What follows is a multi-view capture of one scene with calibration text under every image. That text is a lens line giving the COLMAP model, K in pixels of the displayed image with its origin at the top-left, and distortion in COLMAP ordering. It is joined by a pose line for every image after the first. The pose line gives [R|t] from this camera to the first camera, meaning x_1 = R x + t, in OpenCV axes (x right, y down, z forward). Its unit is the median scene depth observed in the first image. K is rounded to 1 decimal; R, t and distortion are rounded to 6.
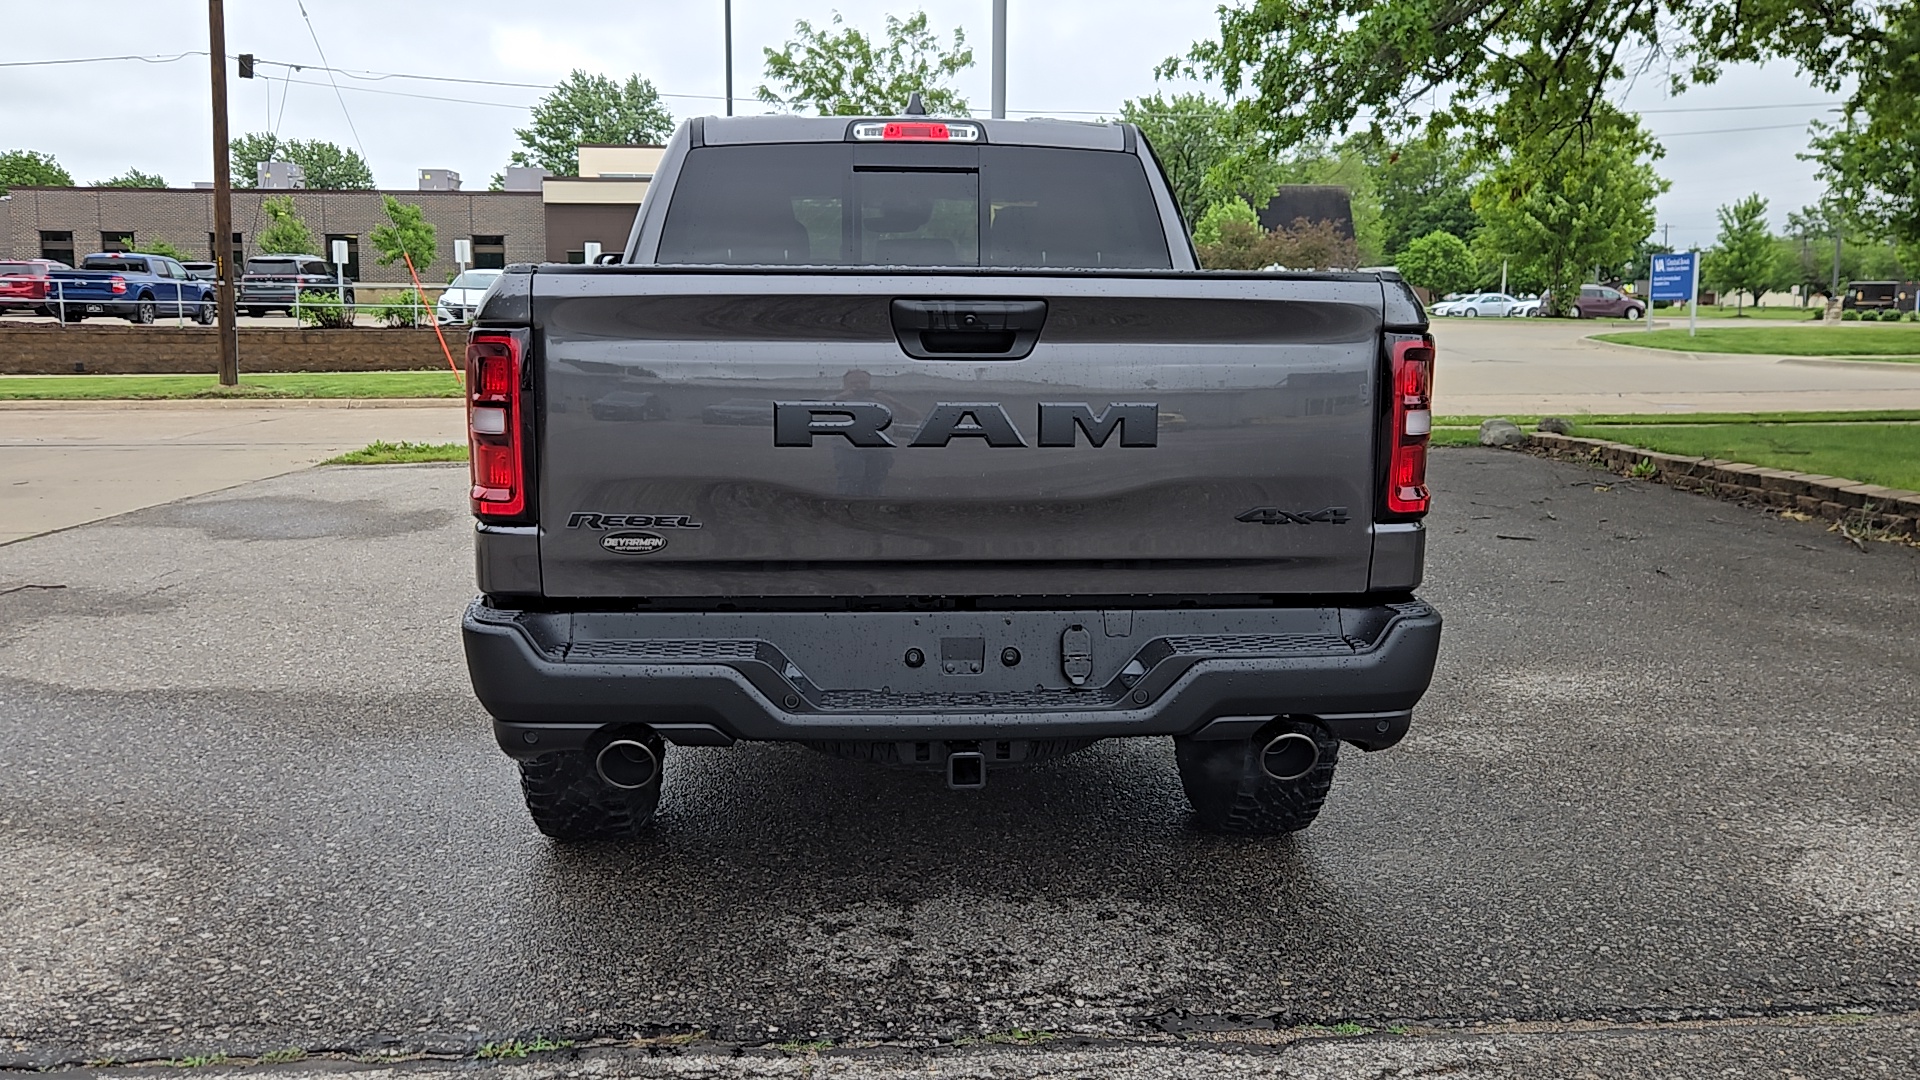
lens RADIAL K [[1598.6, 0, 955.6], [0, 1598.6, 528.7], [0, 0, 1]] dist [0.006190, 0.009190]
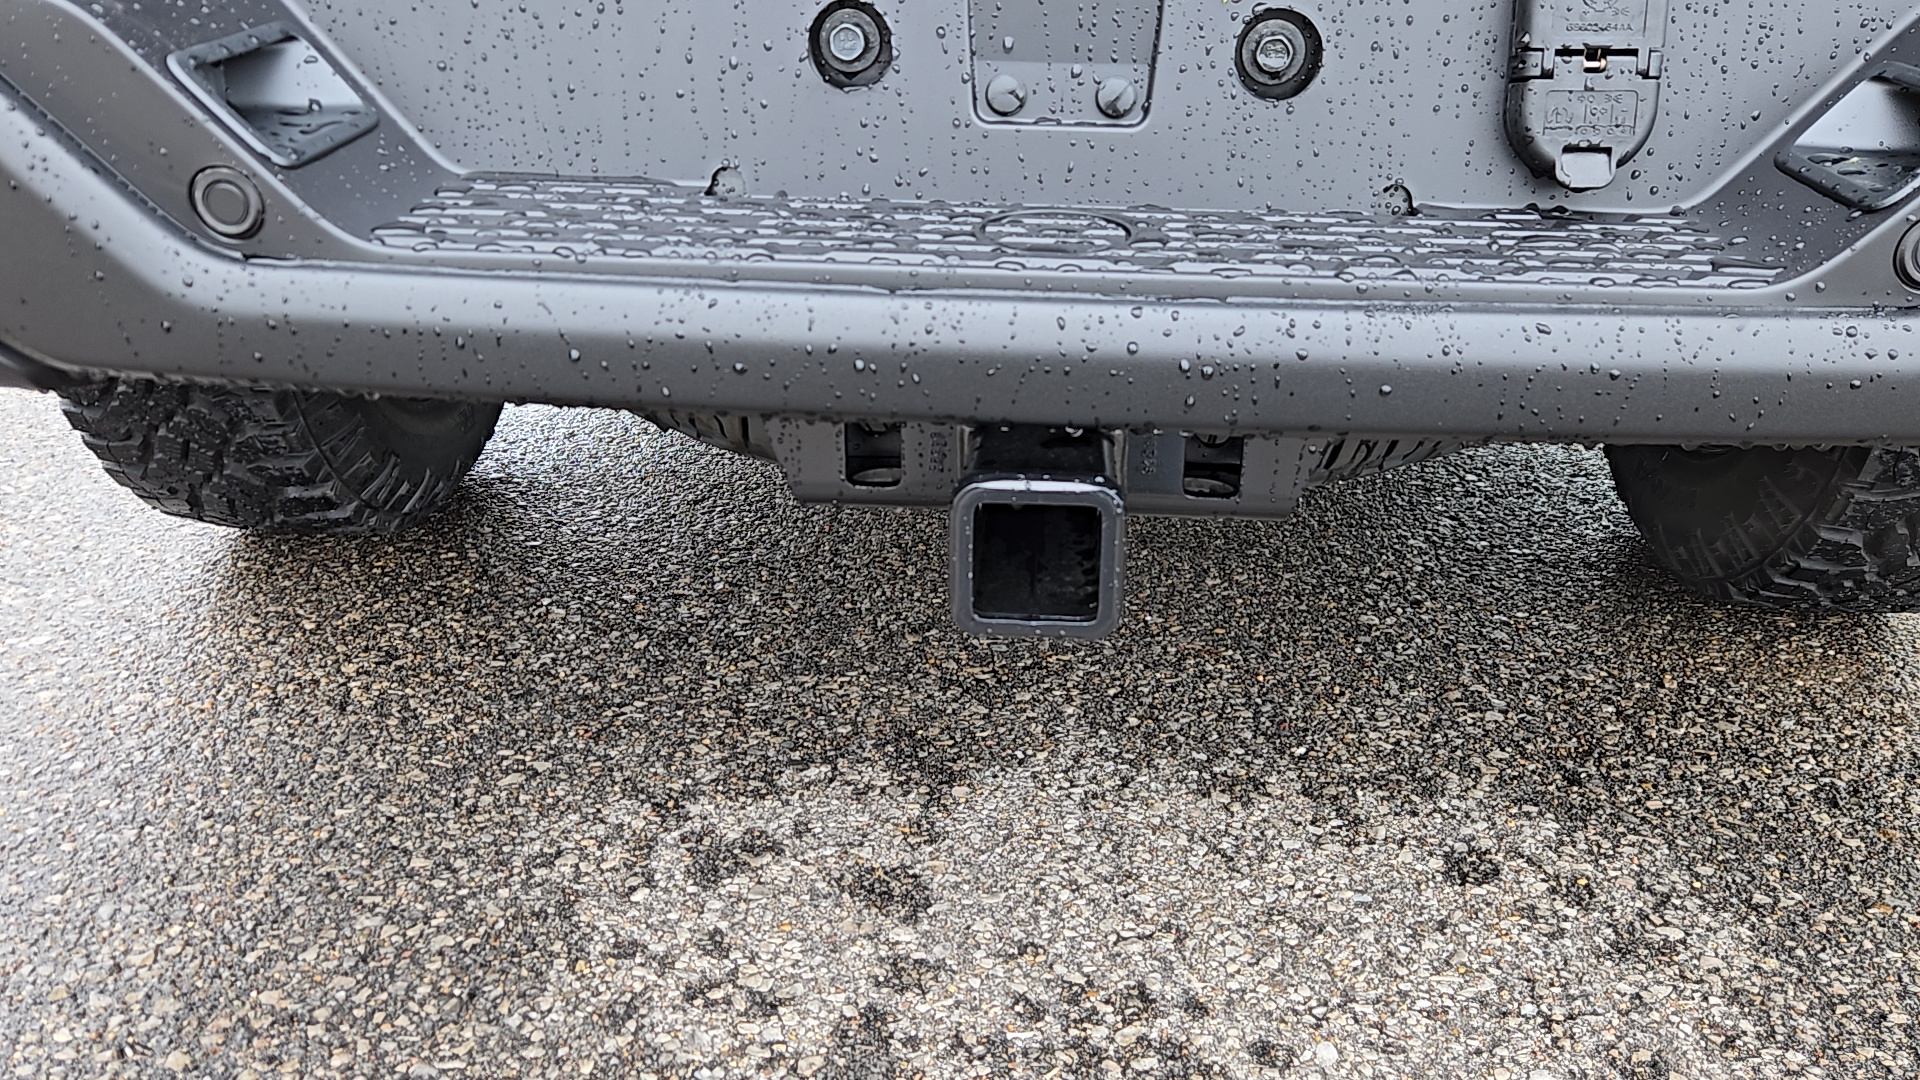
lens RADIAL K [[1598.6, 0, 951.5], [0, 1598.6, 528.2], [0, 0, 1]] dist [0.006190, 0.009190]
pose [[0.989677, 0.063307, -0.128573, 0.019720], [-0.027867, 0.965029, 0.260660, 0.077190], [0.140578, -0.254386, 0.956831, 0.674057]]
